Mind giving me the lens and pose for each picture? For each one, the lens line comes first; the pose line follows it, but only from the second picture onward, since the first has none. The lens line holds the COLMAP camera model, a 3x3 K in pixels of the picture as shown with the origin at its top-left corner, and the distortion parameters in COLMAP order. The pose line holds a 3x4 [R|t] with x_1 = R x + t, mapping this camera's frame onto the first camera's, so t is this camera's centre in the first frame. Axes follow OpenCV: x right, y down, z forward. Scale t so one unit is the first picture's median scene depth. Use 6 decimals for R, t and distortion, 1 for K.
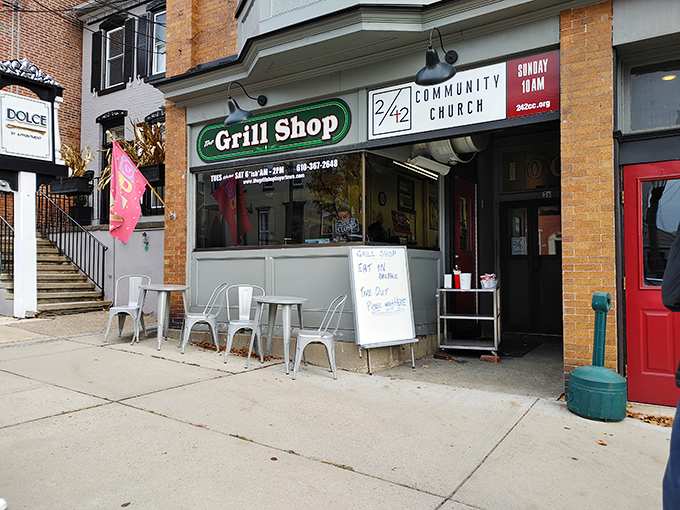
lens RADIAL K [[516.7, 0, 341.7], [0, 516.7, 255.2], [0, 0, 1]] dist [0.039101, -0.012616]
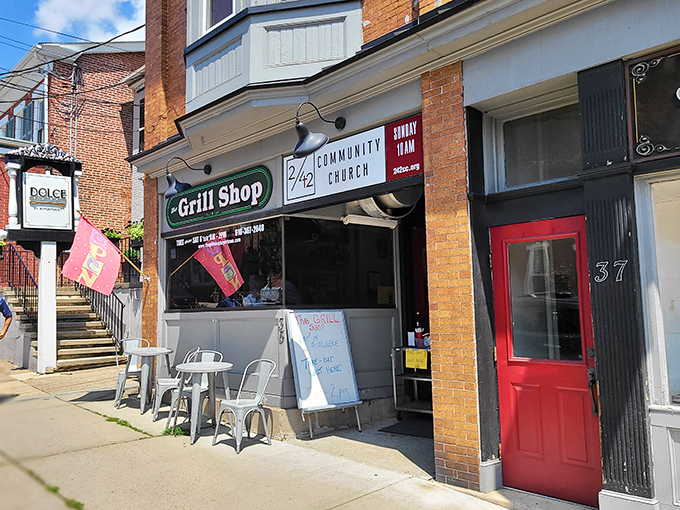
lens RADIAL K [[571.9, 0, 338.8], [0, 571.9, 253.5], [0, 0, 1]] dist [0.043183, 0.008302]
pose [[0.967891, -0.041692, -0.247888, 0.396299], [0.026791, 0.997642, -0.063185, -0.049980], [0.249937, 0.054515, 0.966726, -0.048079]]
